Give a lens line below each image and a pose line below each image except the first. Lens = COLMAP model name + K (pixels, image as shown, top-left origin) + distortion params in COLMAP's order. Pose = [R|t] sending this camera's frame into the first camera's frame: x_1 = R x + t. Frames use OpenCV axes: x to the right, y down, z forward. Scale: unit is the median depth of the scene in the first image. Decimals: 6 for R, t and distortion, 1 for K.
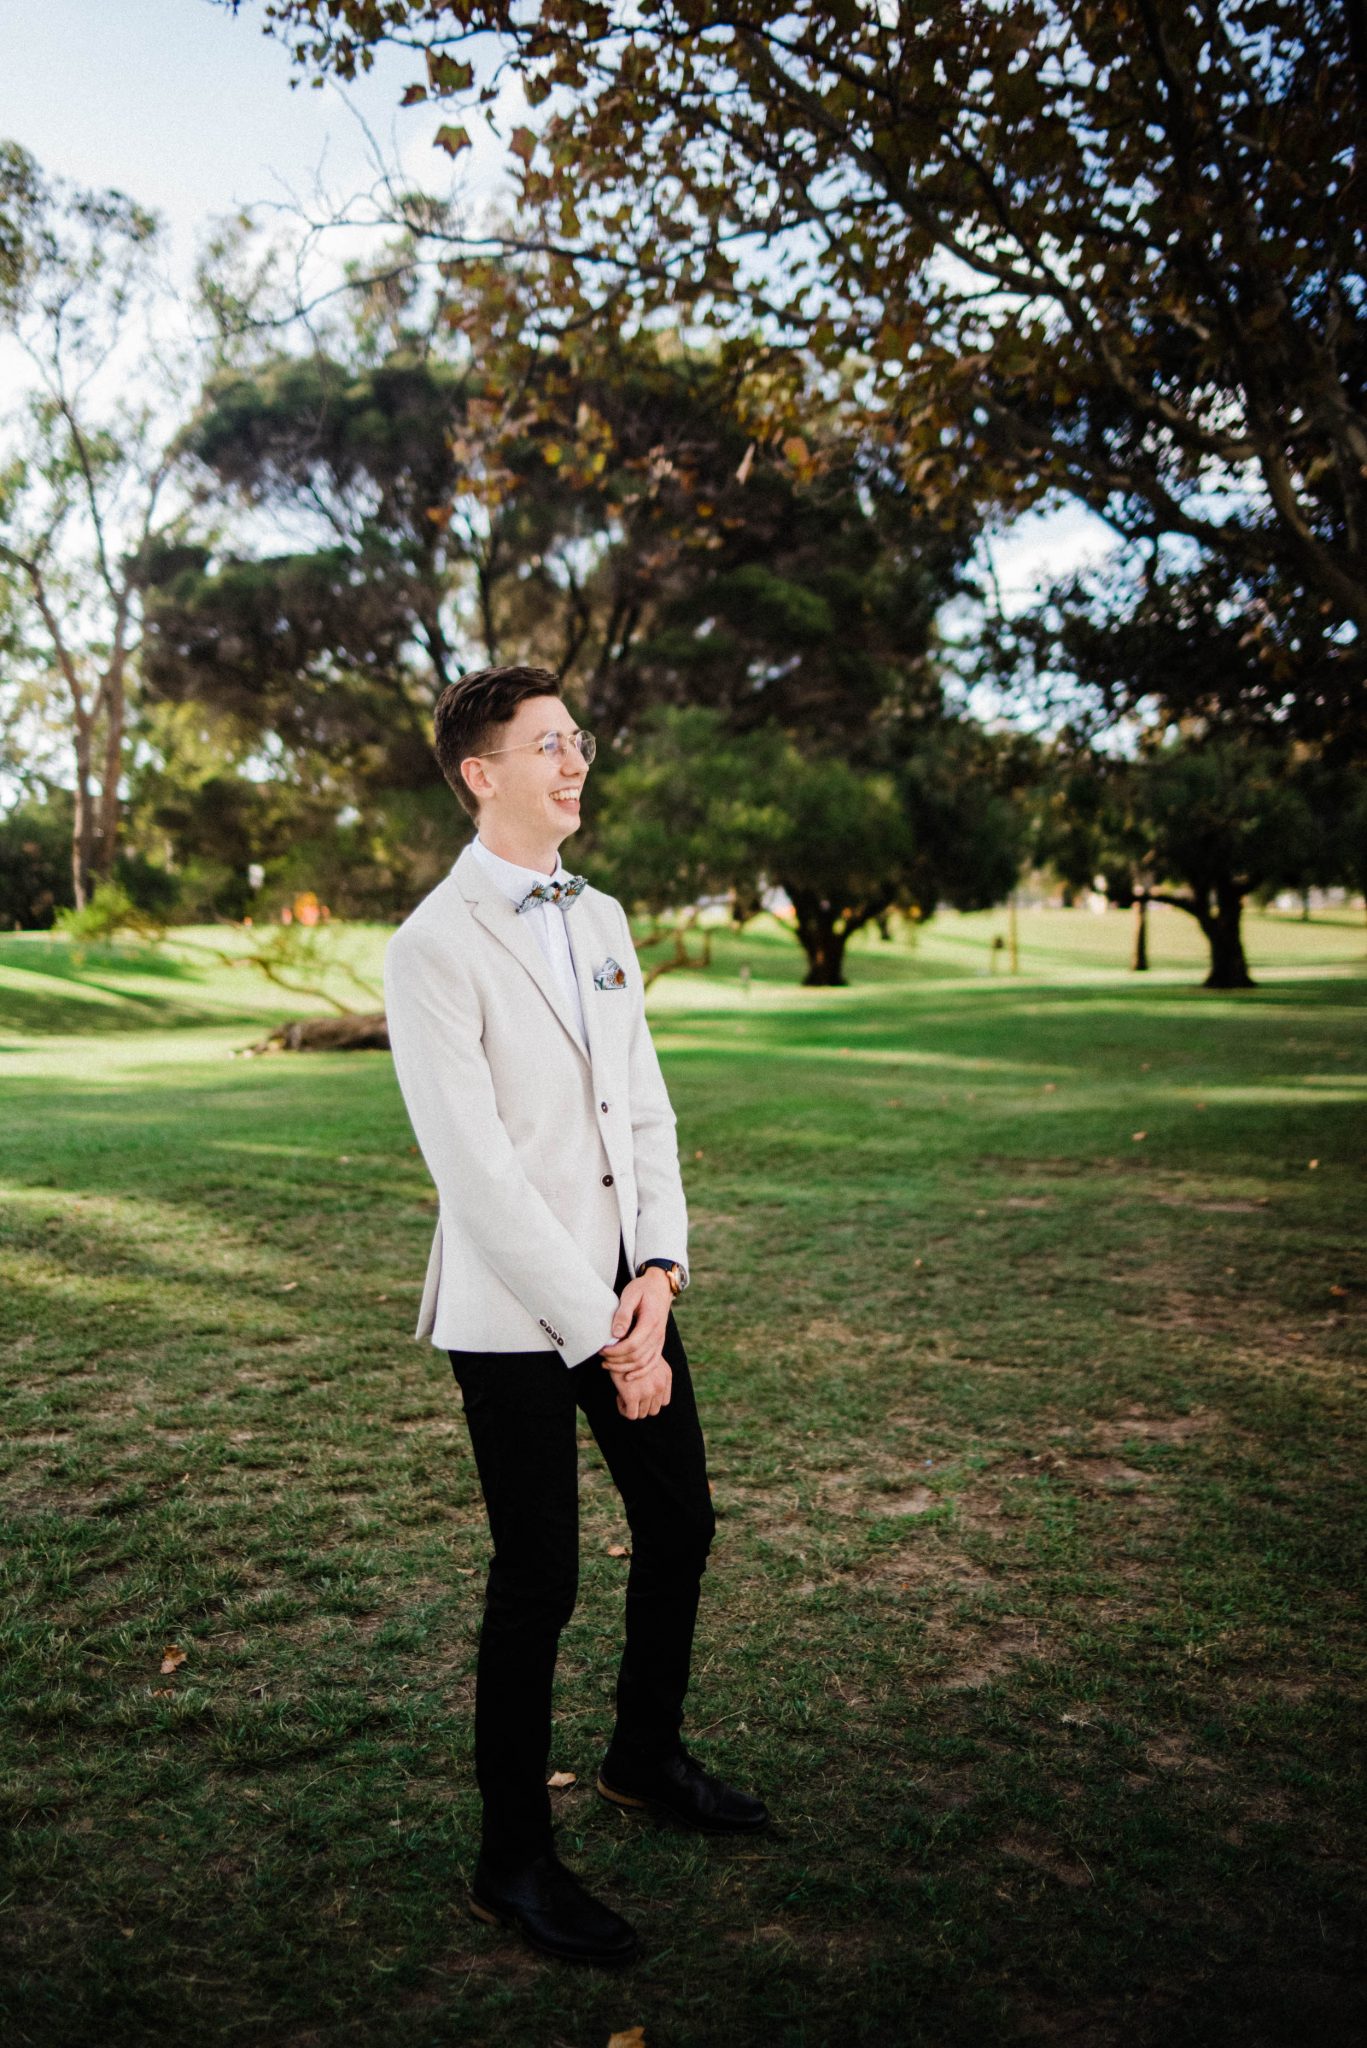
lens RADIAL K [[1861.2, 0, 638.2], [0, 1861.2, 1060.4], [0, 0, 1]] dist [-0.013754, 0.000000]
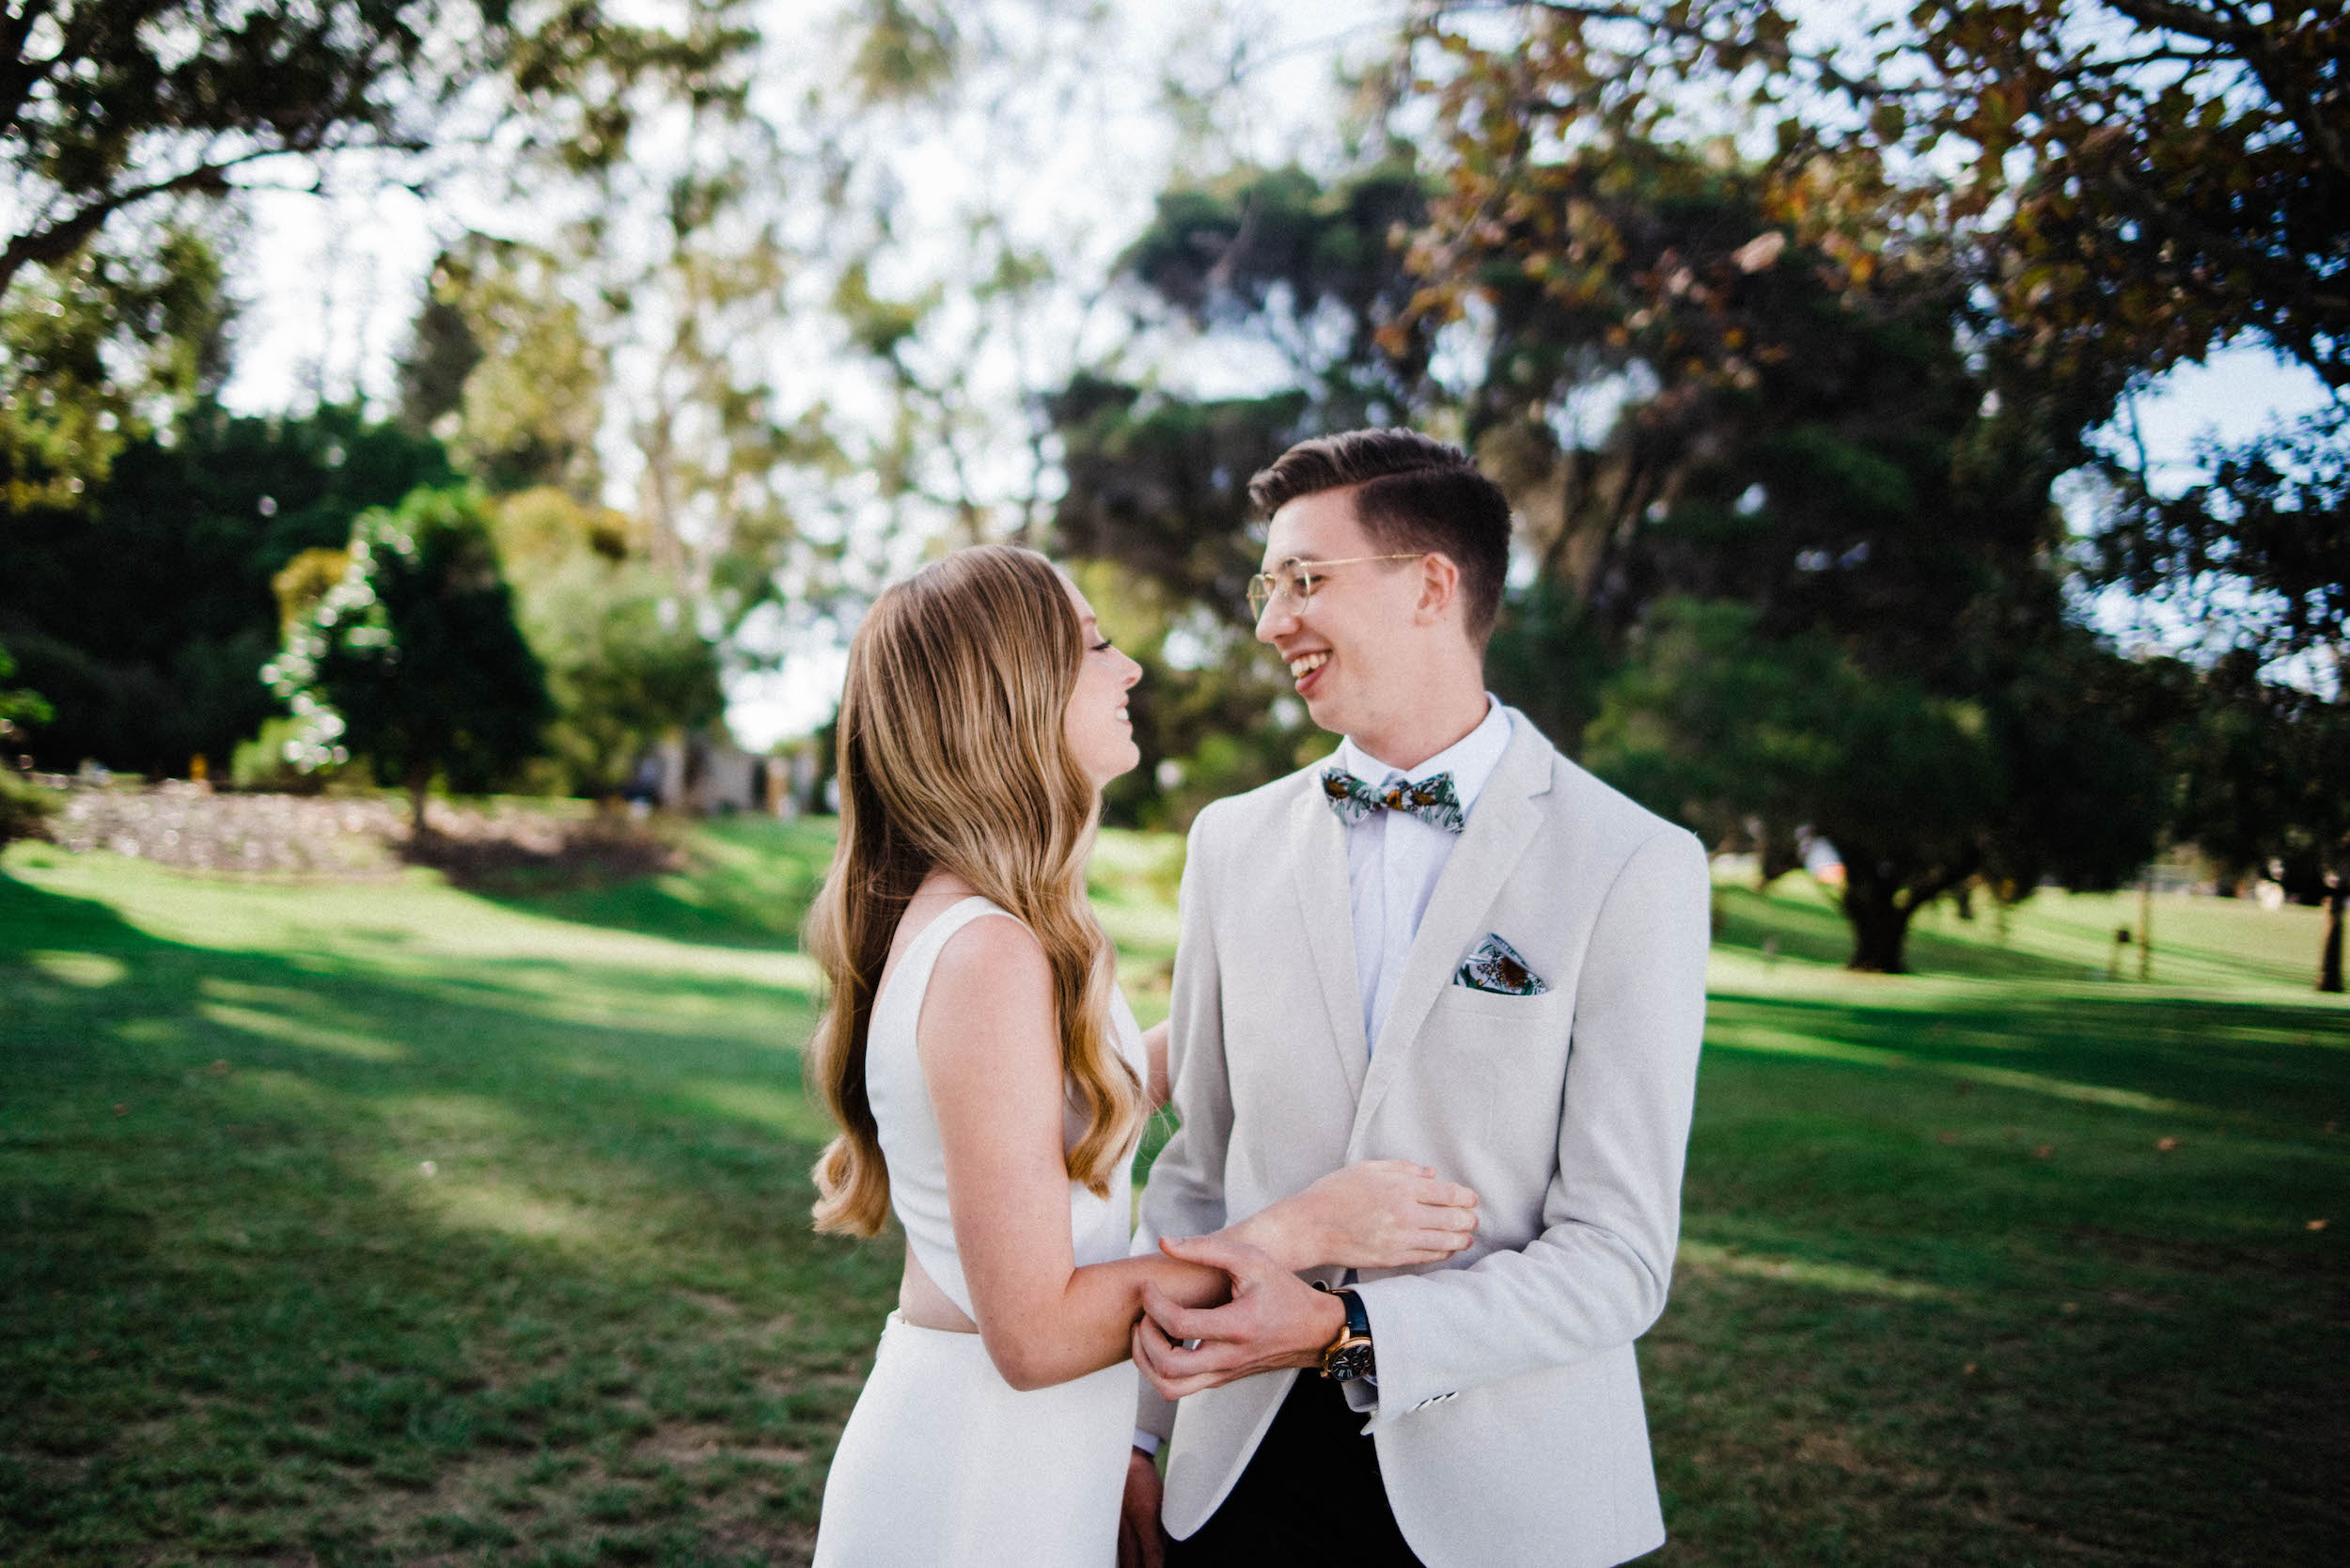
lens RADIAL K [[2112.9, 0, 1177.1], [0, 2112.9, 787.3], [0, 0, 1]] dist [-0.015410, 0.000068]
pose [[0.968324, 0.072831, -0.238839, 0.028280], [-0.098471, 0.990379, -0.097225, -0.003648], [0.229460, 0.117664, 0.966180, 0.107188]]
